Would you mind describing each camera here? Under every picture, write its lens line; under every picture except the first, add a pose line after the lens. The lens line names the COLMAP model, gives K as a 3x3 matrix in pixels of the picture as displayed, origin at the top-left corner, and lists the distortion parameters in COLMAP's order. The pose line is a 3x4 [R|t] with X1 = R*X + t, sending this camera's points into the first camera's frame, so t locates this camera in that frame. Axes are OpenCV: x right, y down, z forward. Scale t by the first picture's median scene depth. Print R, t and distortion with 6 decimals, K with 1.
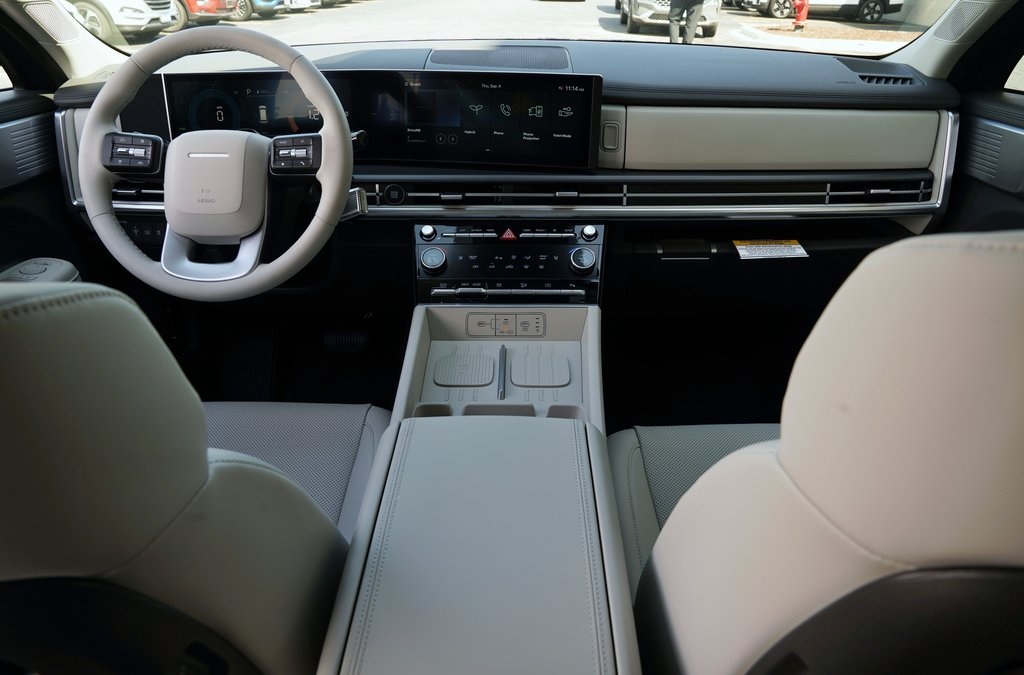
lens RADIAL K [[707.3, 0, 513.6], [0, 707.3, 336.1], [0, 0, 1]] dist [-0.126755, 0.074830]
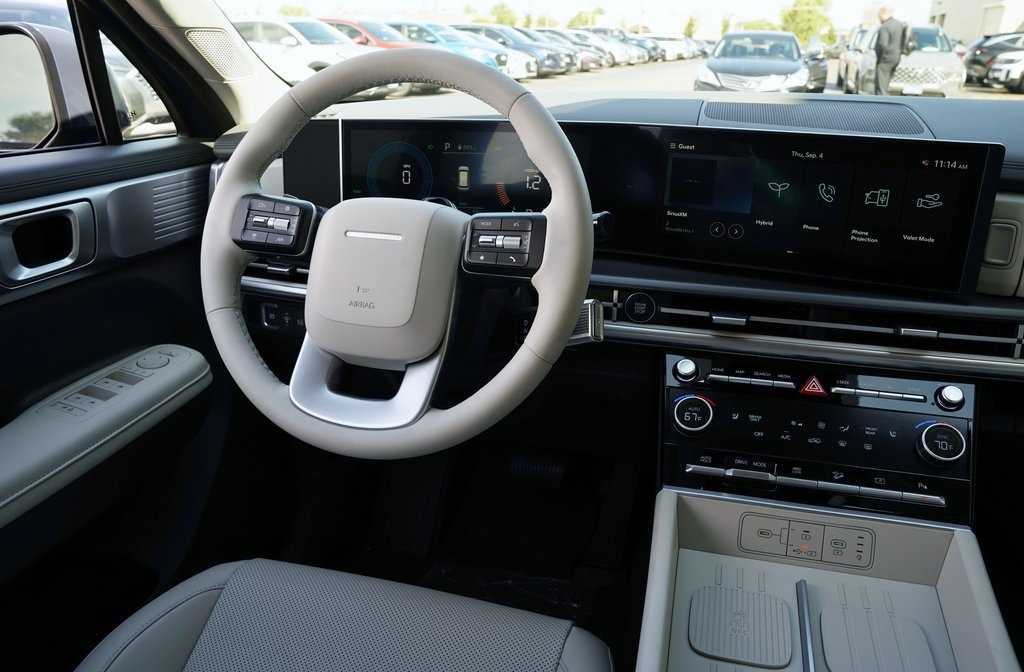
lens RADIAL K [[712.4, 0, 513.4], [0, 712.4, 339.4], [0, 0, 1]] dist [-0.113218, 0.058581]
pose [[0.961582, 0.092892, -0.258325, -0.111177], [-0.116255, 0.990257, -0.076654, -0.108882], [0.248687, 0.103740, 0.963012, 0.331185]]
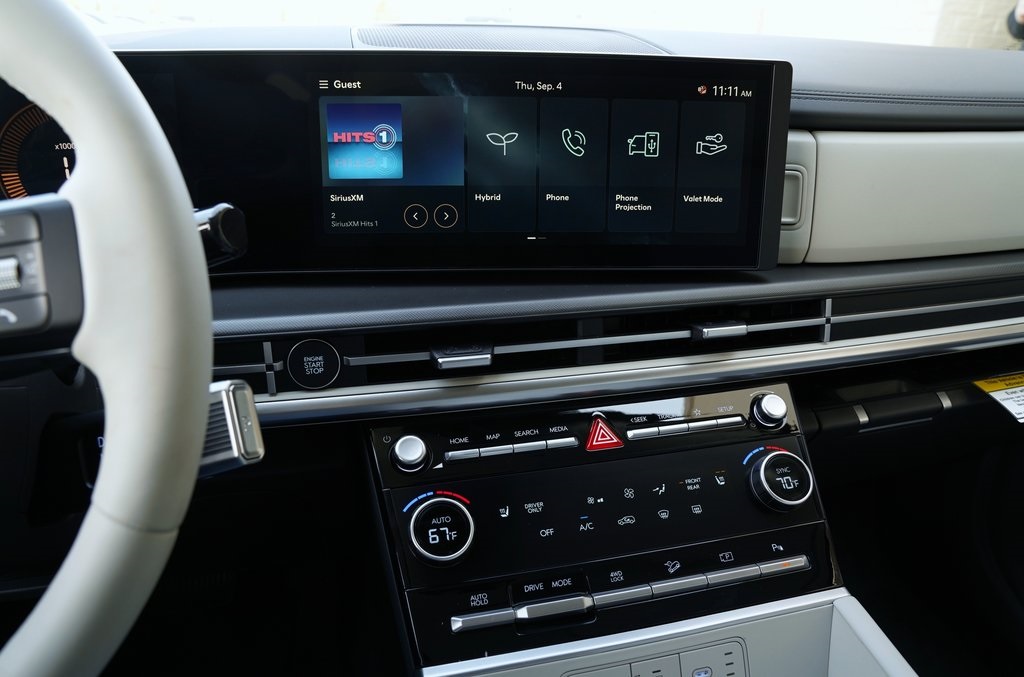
lens RADIAL K [[707.3, 0, 514.1], [0, 707.3, 342.6], [0, 0, 1]] dist [-0.126755, 0.074830]
pose [[0.969996, -0.084988, 0.227782, -0.153326], [0.101595, 0.992881, -0.062183, -0.182605], [-0.220876, 0.083458, 0.971725, 0.612418]]
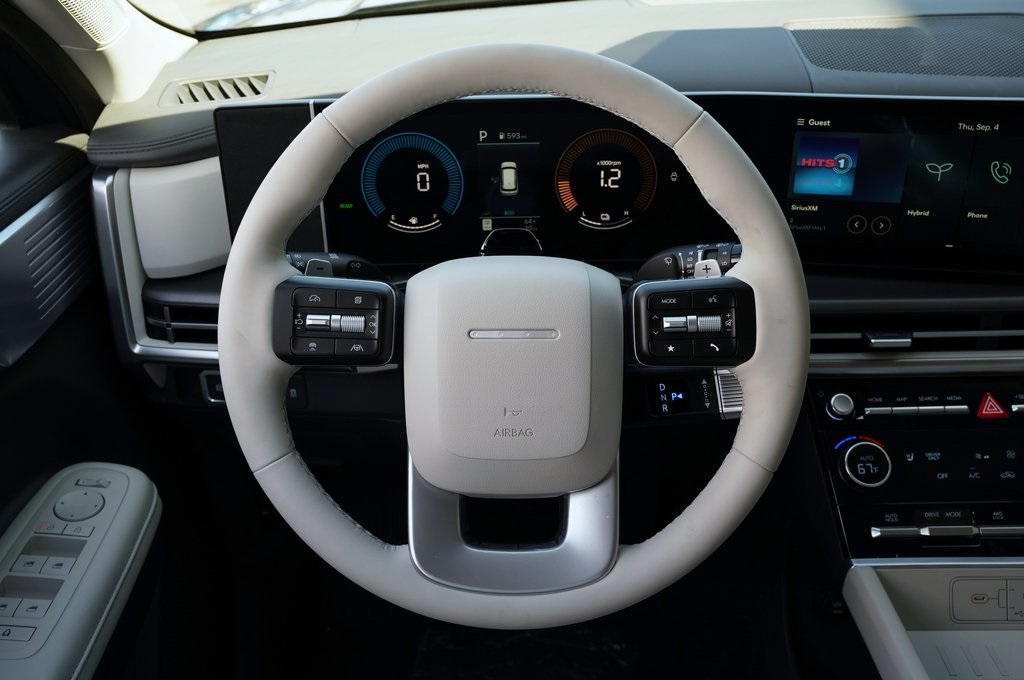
lens RADIAL K [[911.5, 0, 508.4], [0, 911.5, 339.5], [0, 0, 1]] dist [-0.041870, 0.091868]
pose [[0.999676, -0.024578, -0.006688, -0.375503], [0.024943, 0.997807, 0.061316, -0.251957], [0.005166, -0.061463, 0.998096, 0.322646]]
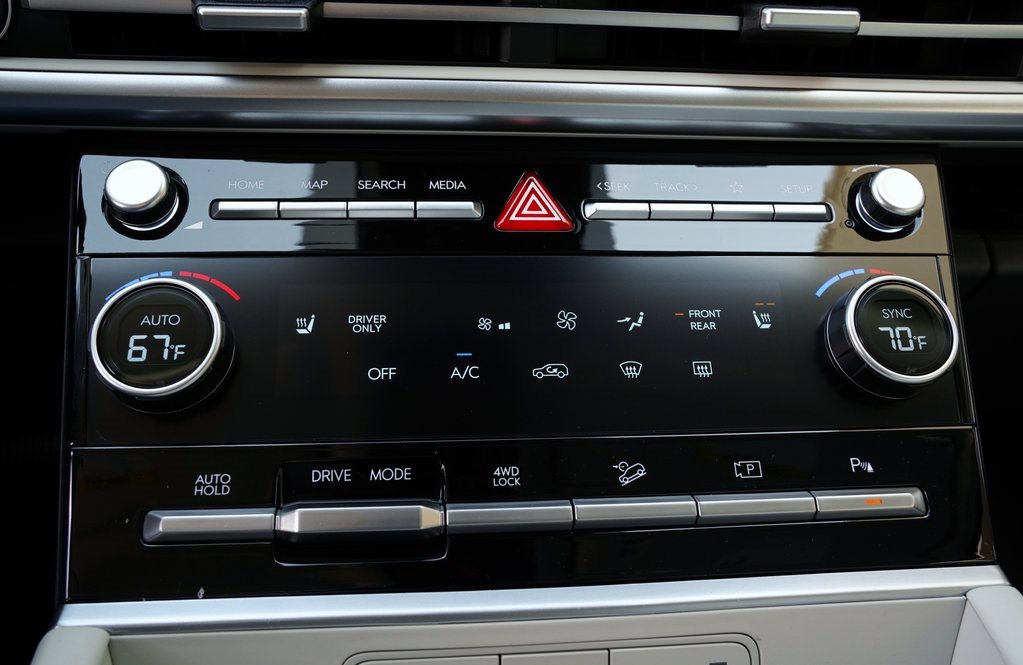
lens RADIAL K [[887.0, 0, 512.3], [0, 887.0, 329.3], [0, 0, 1]] dist [-0.061970, 0.024632]
pose [[0.992855, -0.012931, 0.118623, -0.046940], [0.006518, 0.998504, 0.054287, -0.124431], [-0.119147, -0.053126, 0.991454, 0.751228]]
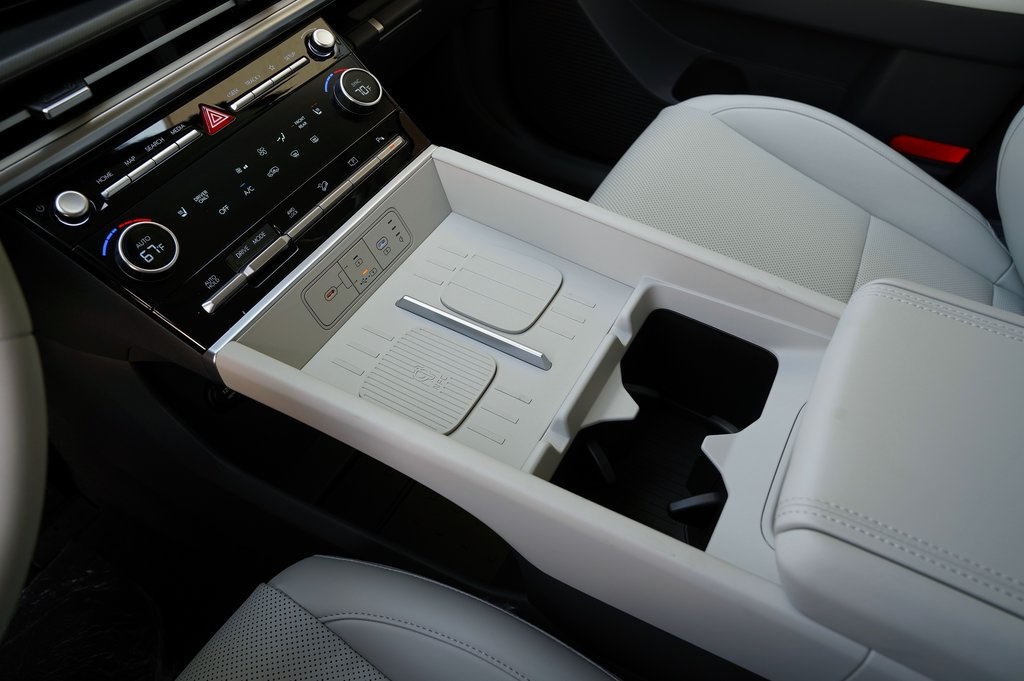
lens RADIAL K [[707.3, 0, 520.8], [0, 707.3, 340.5], [0, 0, 1]] dist [-0.126755, 0.074830]
pose [[0.474743, -0.664397, 0.577231, -0.284063], [0.420542, 0.747378, 0.514364, -0.187141], [-0.773152, -0.001441, 0.634219, 0.557304]]
